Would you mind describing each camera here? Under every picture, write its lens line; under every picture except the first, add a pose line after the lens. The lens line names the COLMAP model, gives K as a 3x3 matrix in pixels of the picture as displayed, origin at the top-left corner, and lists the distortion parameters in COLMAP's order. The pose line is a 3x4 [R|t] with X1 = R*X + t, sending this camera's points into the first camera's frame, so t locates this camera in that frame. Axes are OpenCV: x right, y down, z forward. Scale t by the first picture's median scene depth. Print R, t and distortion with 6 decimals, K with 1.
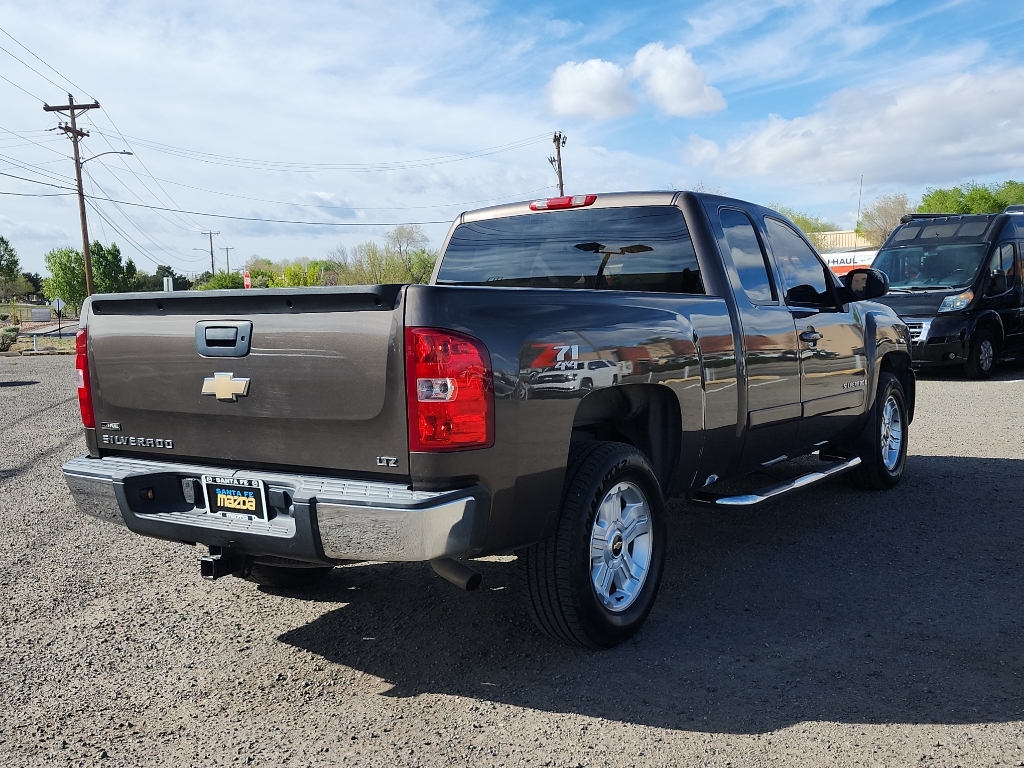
lens RADIAL K [[1060.6, 0, 512.0], [0, 1060.6, 384.0], [0, 0, 1]] dist [0.093367, -0.138673]
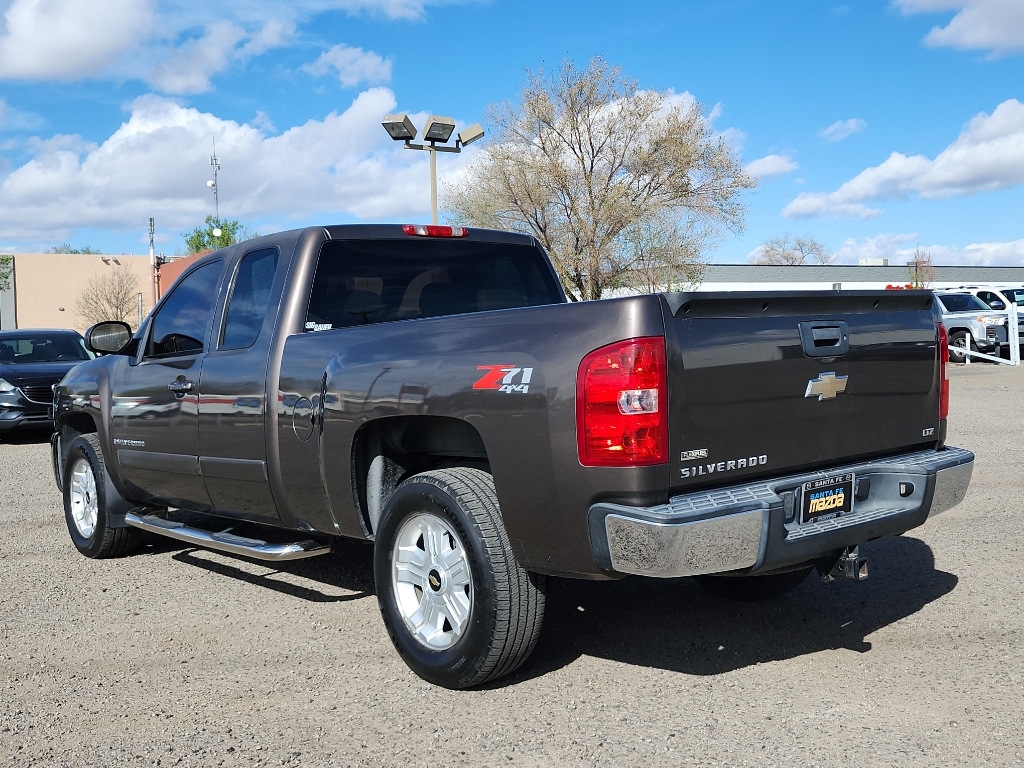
lens RADIAL K [[1059.3, 0, 512.0], [0, 1059.3, 384.0], [0, 0, 1]] dist [0.187873, -0.322500]
pose [[0.269163, -0.027433, 0.962704, -1.299407], [0.109857, 0.993945, -0.002392, -0.029617], [-0.956809, 0.106404, 0.270546, 0.995888]]
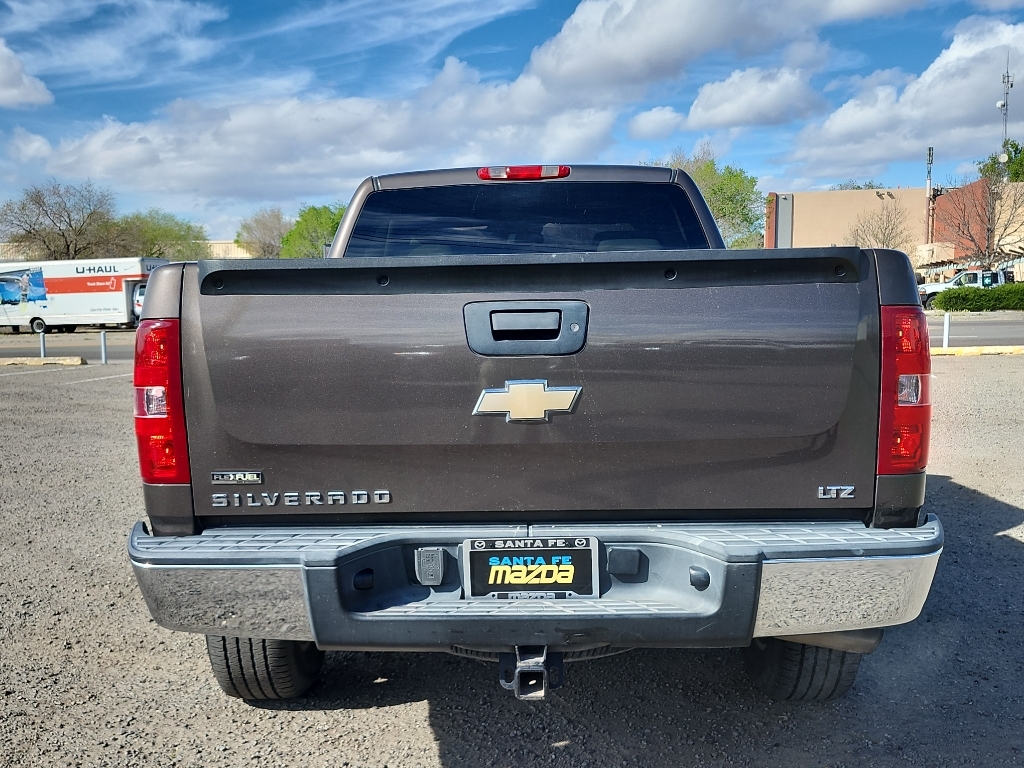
lens RADIAL K [[1060.6, 0, 512.0], [0, 1060.6, 384.0], [0, 0, 1]] dist [0.093367, -0.138673]
pose [[0.845430, -0.034104, 0.532996, -0.616836], [0.038372, 0.999259, 0.003071, -0.010403], [-0.532706, 0.017856, 0.846112, 0.442649]]
